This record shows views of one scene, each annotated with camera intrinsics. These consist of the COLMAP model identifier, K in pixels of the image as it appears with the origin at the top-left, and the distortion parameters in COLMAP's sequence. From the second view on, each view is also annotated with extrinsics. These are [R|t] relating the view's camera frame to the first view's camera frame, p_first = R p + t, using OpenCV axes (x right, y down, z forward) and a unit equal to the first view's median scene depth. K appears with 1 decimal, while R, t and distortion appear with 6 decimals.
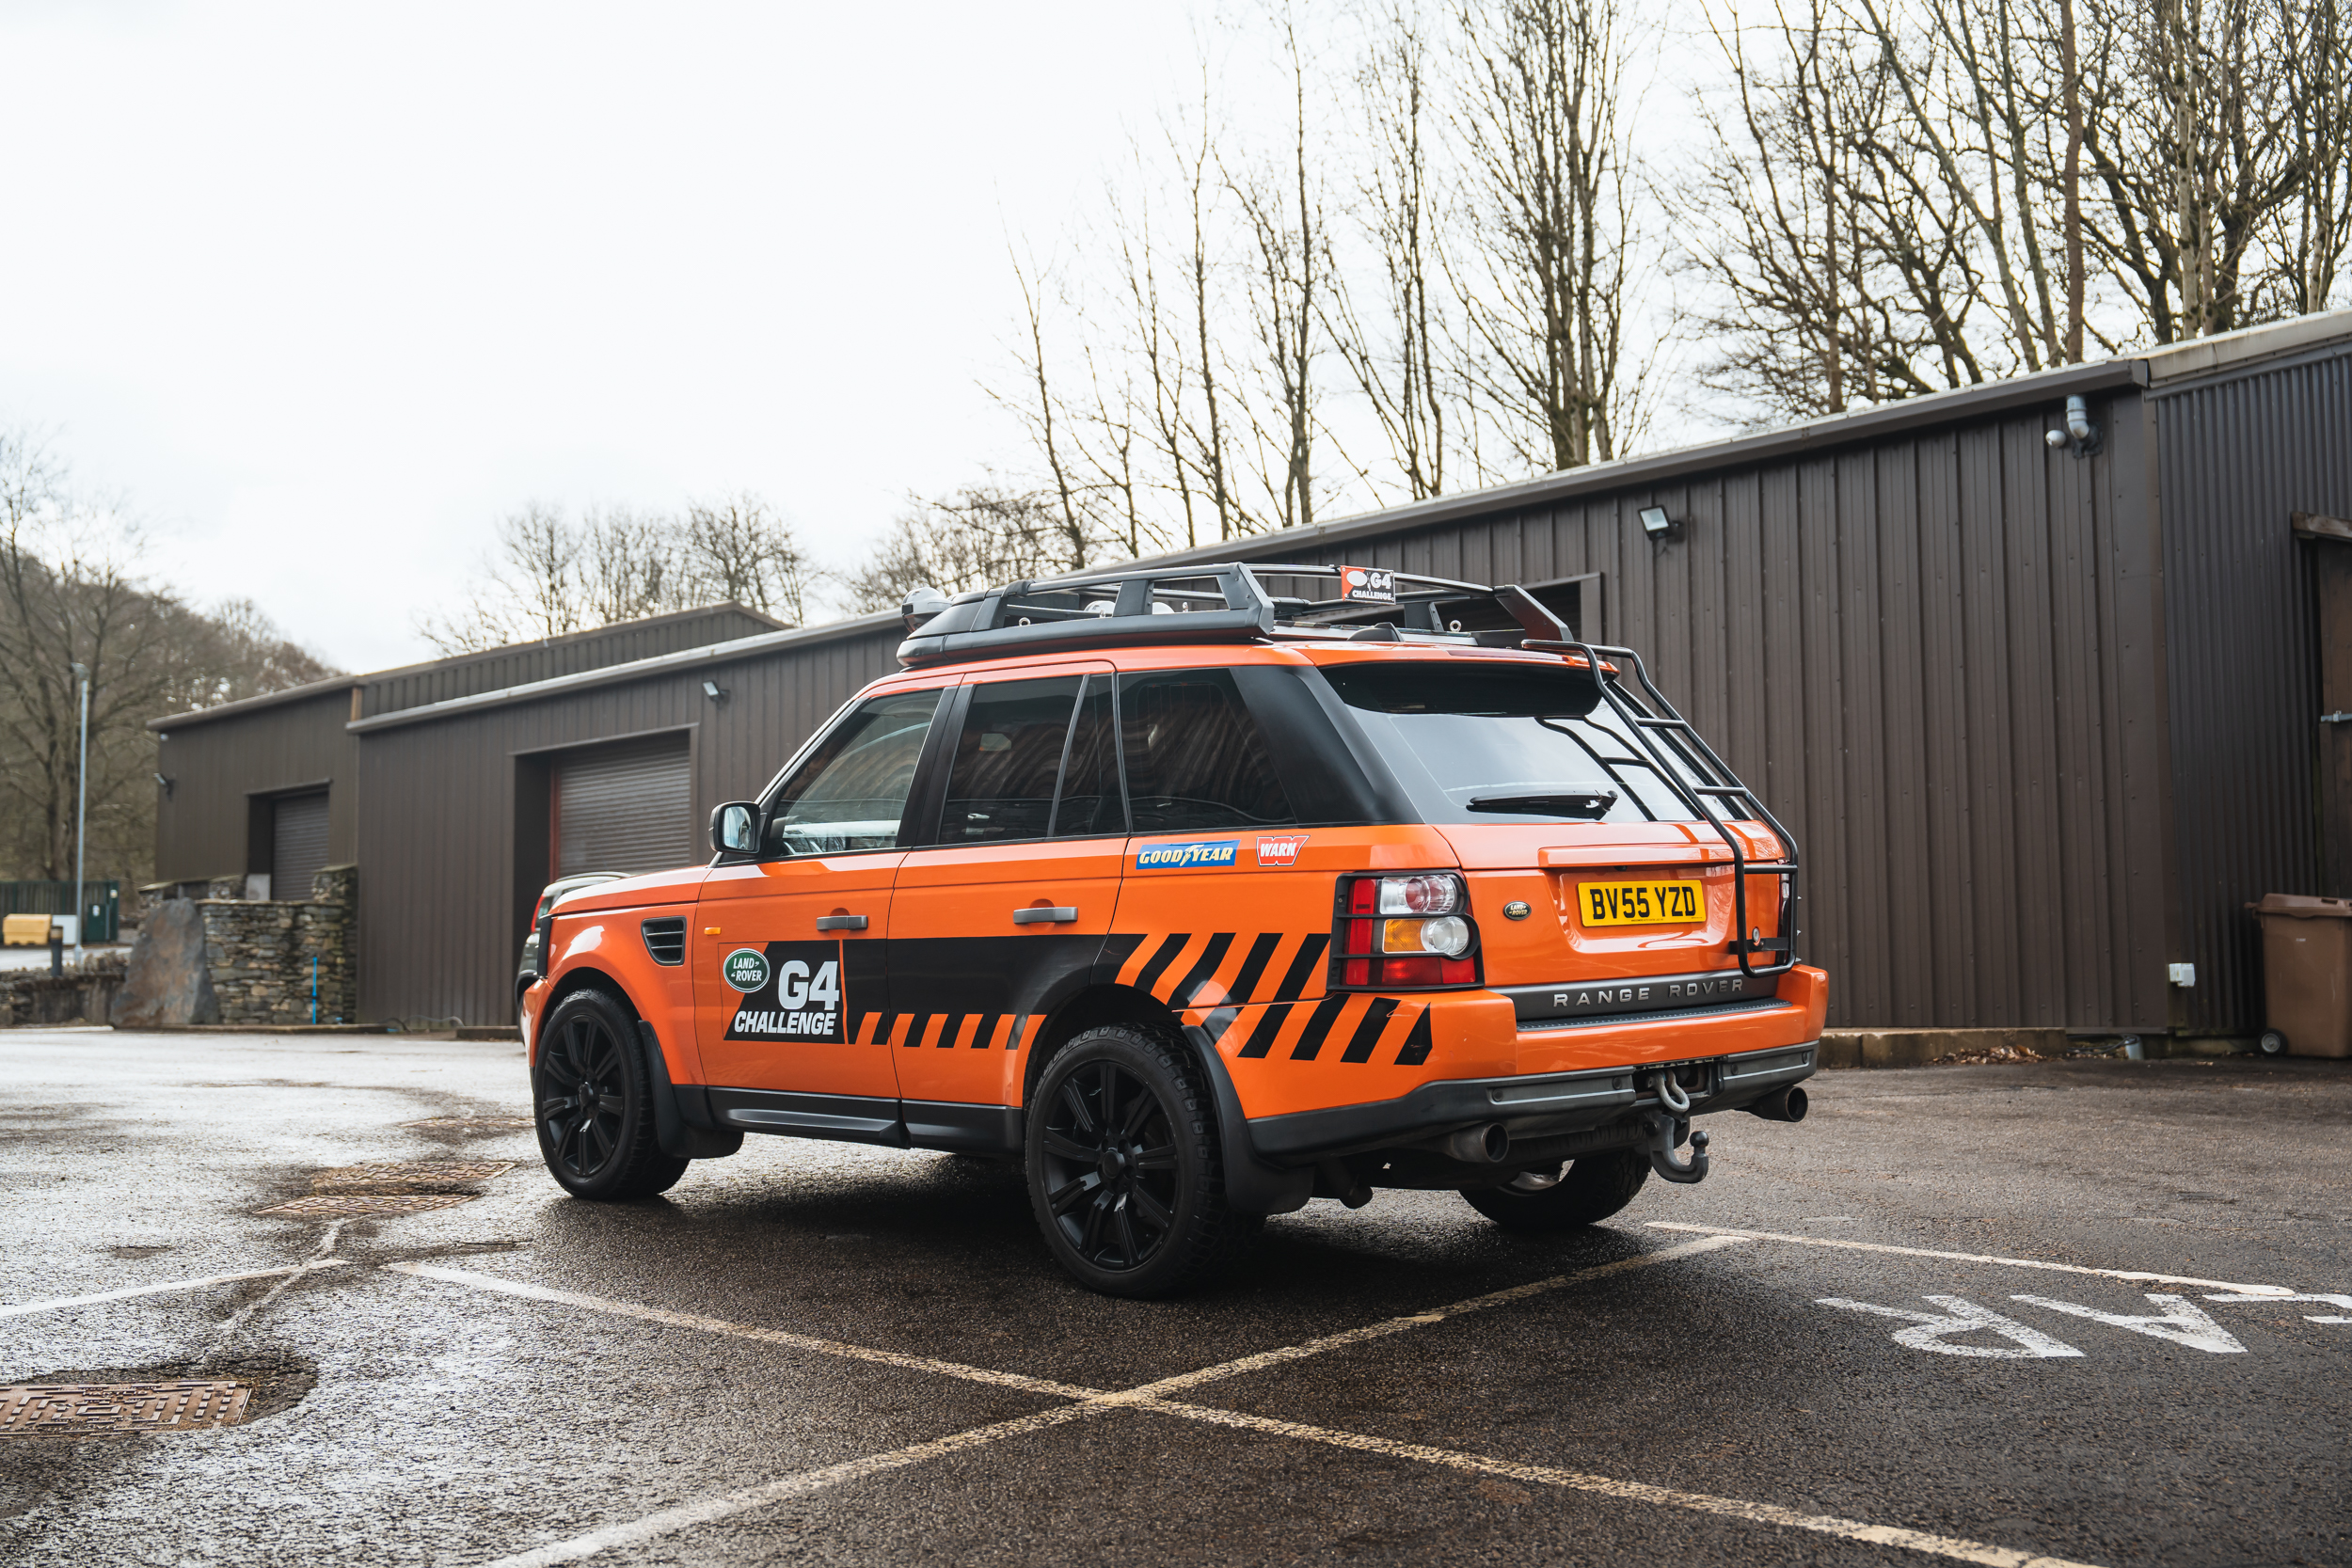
lens RADIAL K [[2548.2, 0, 1171.7], [0, 2548.2, 775.9], [0, 0, 1]] dist [0.011751, 0.013294]
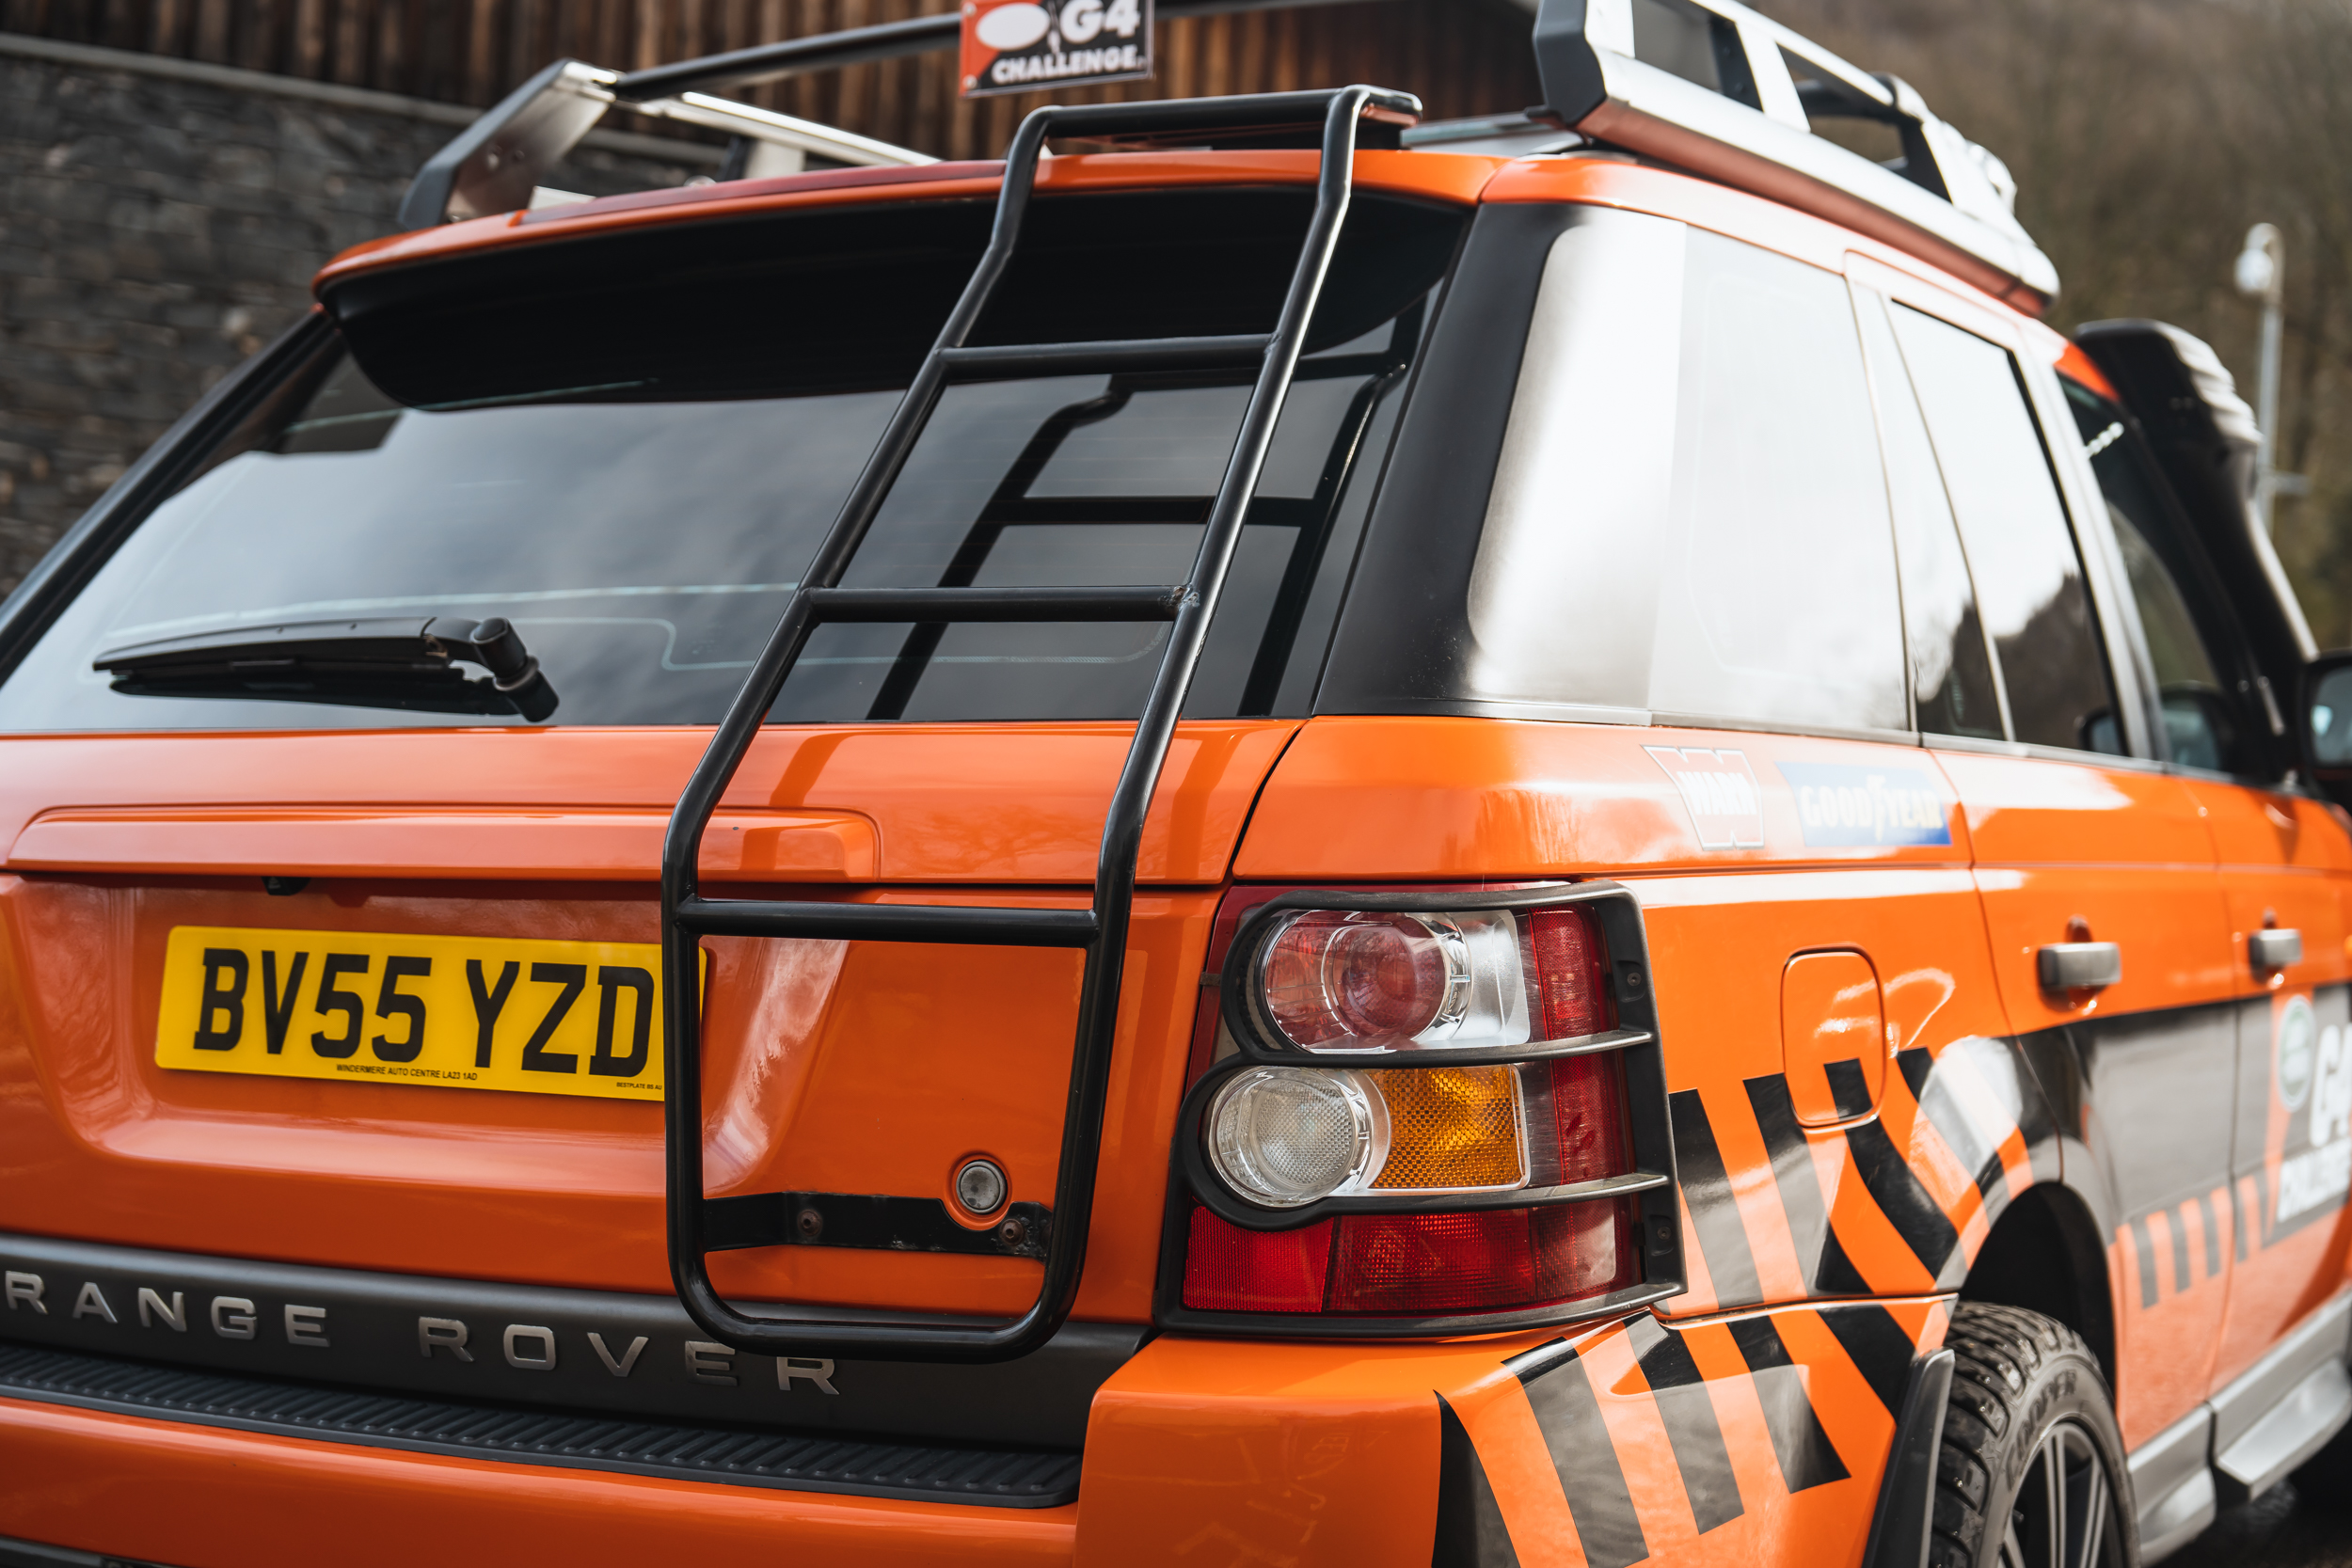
lens RADIAL K [[3232.3, 0, 1171.3], [0, 3232.3, 774.2], [0, 0, 1]] dist [0.038875, -0.017236]
pose [[0.329484, 0.017044, -0.944007, 0.502284], [0.022525, 0.999411, 0.025906, 0.014316], [0.943892, -0.029799, 0.328906, 0.870085]]
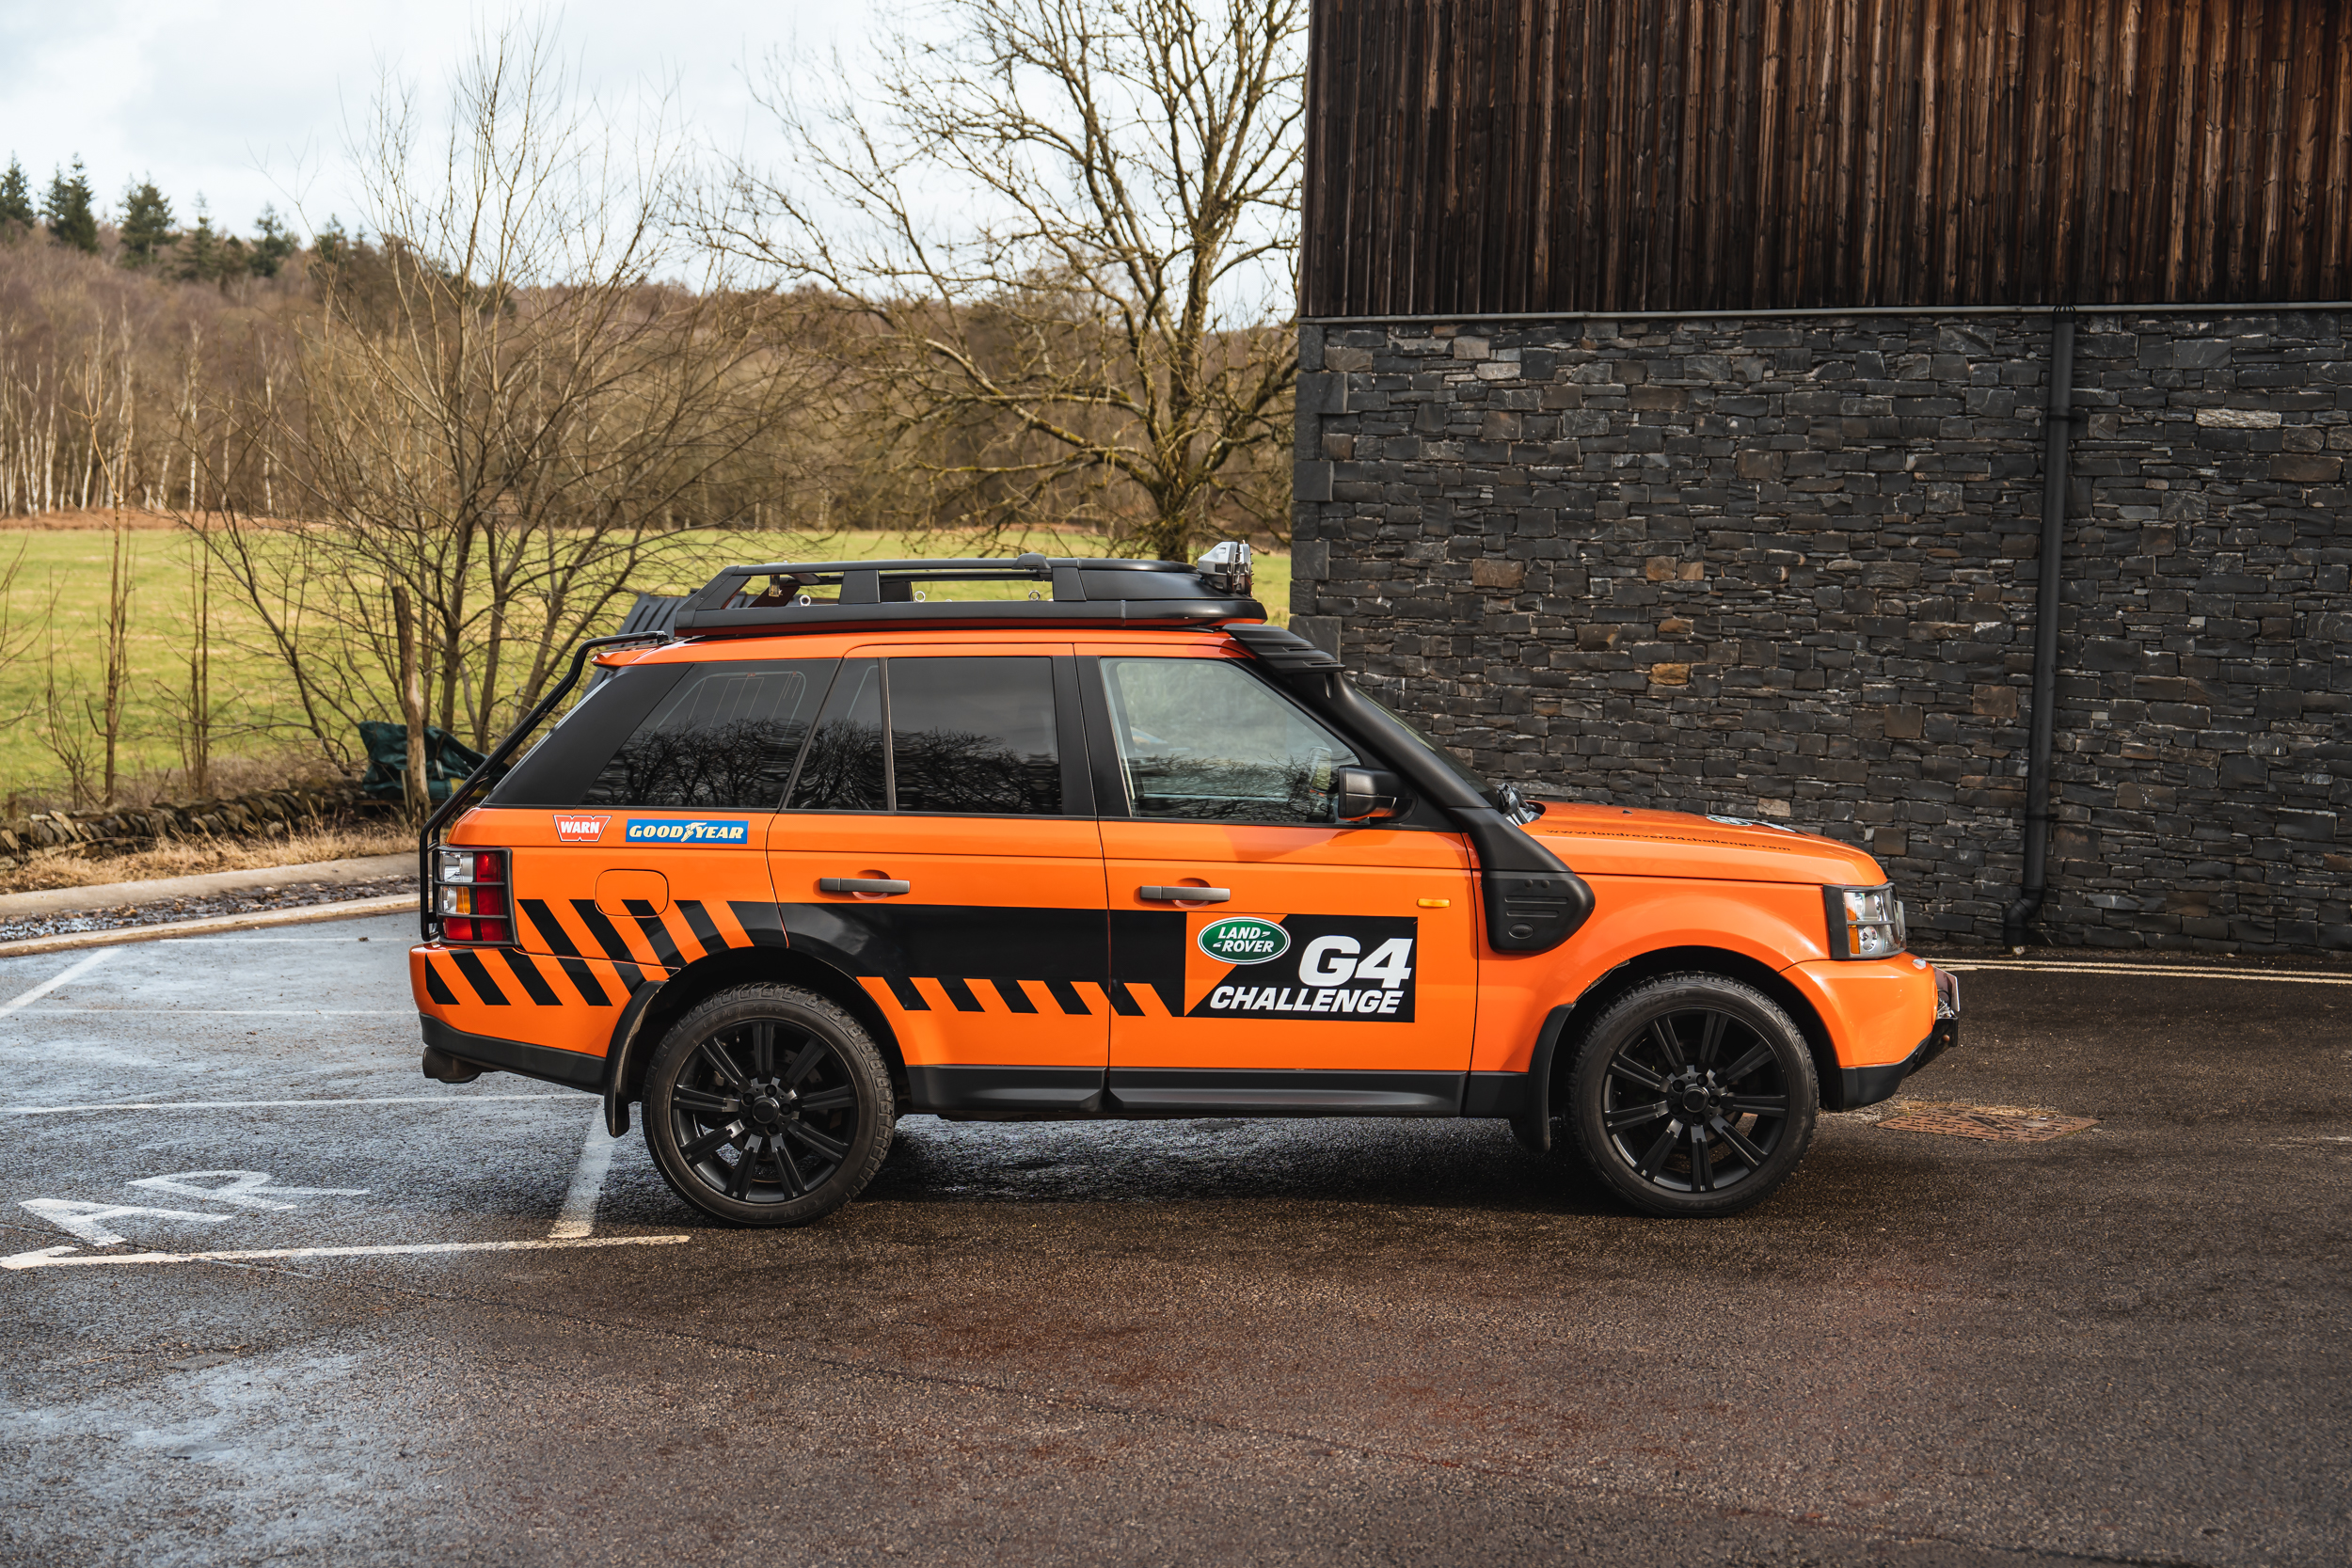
lens RADIAL K [[2945.3, 0, 1176.0], [0, 2945.3, 784.0], [0, 0, 1]] dist [0.013030, -0.022482]
pose [[-0.671235, 0.051884, -0.739426, 0.928428], [0.040431, 0.998625, 0.033369, -0.021572], [0.740141, -0.007497, -0.672410, 2.014764]]
